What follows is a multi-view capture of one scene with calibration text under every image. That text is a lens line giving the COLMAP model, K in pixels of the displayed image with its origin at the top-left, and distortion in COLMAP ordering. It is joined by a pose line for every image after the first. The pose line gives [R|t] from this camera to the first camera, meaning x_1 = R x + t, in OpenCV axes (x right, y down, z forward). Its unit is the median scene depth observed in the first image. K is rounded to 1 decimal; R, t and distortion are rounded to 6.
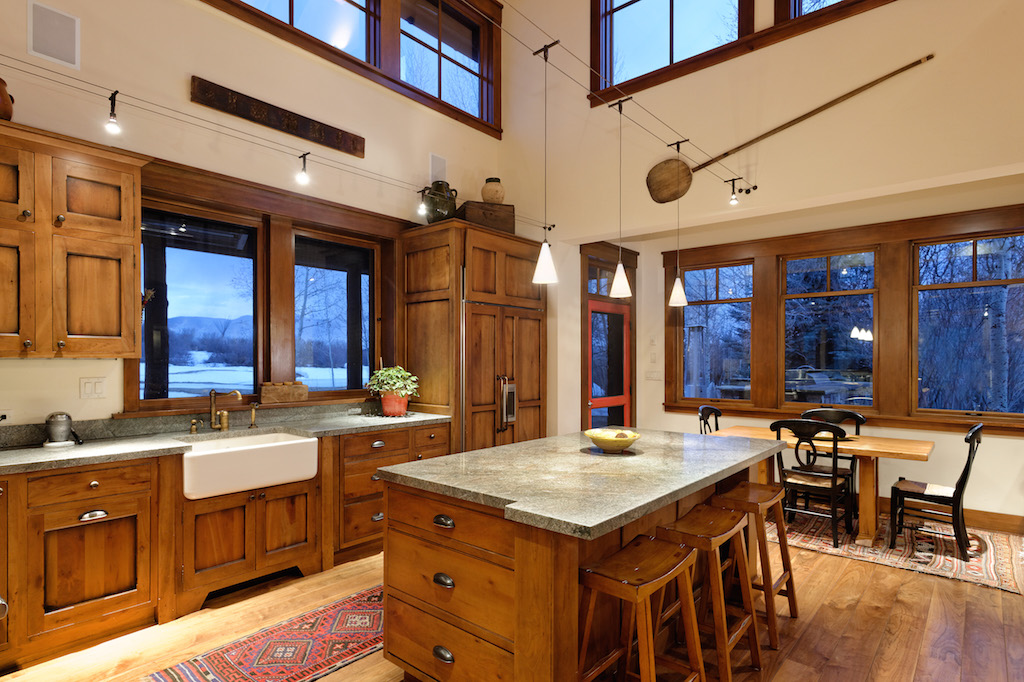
lens RADIAL K [[538.9, 0, 507.5], [0, 538.9, 354.4], [0, 0, 1]] dist [0.001302, 0.000620]
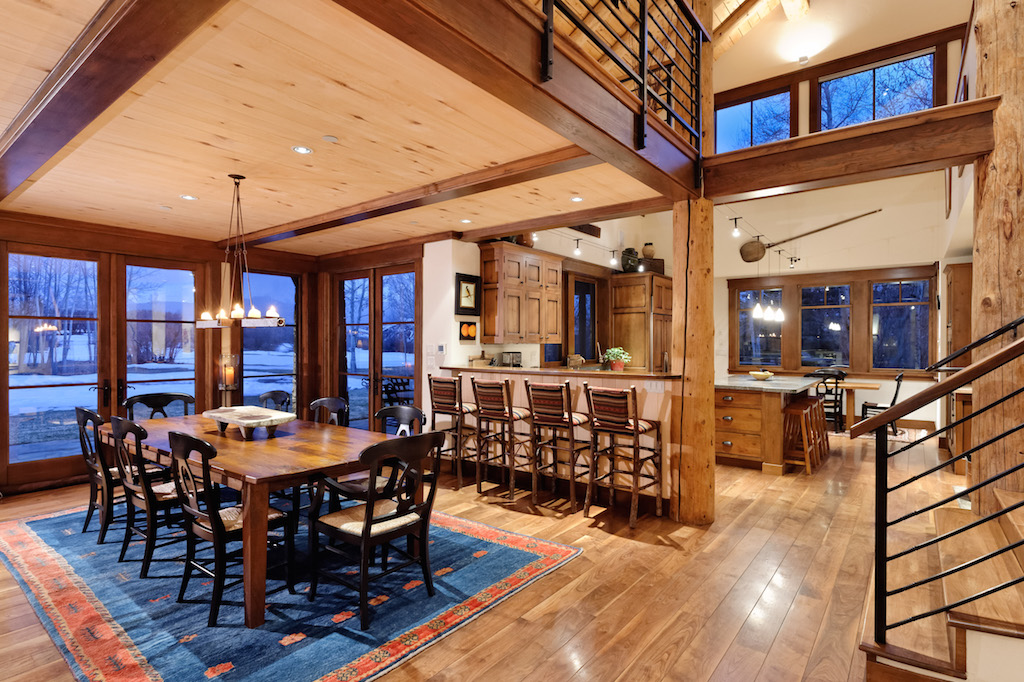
lens RADIAL K [[521.5, 0, 512.0], [0, 521.5, 341.0], [0, 0, 1]] dist [-0.004301, -0.000429]
pose [[0.997854, -0.001649, 0.065463, -0.675580], [0.001367, 0.999990, 0.004344, -0.007417], [-0.065469, -0.004245, 0.997846, -0.804783]]
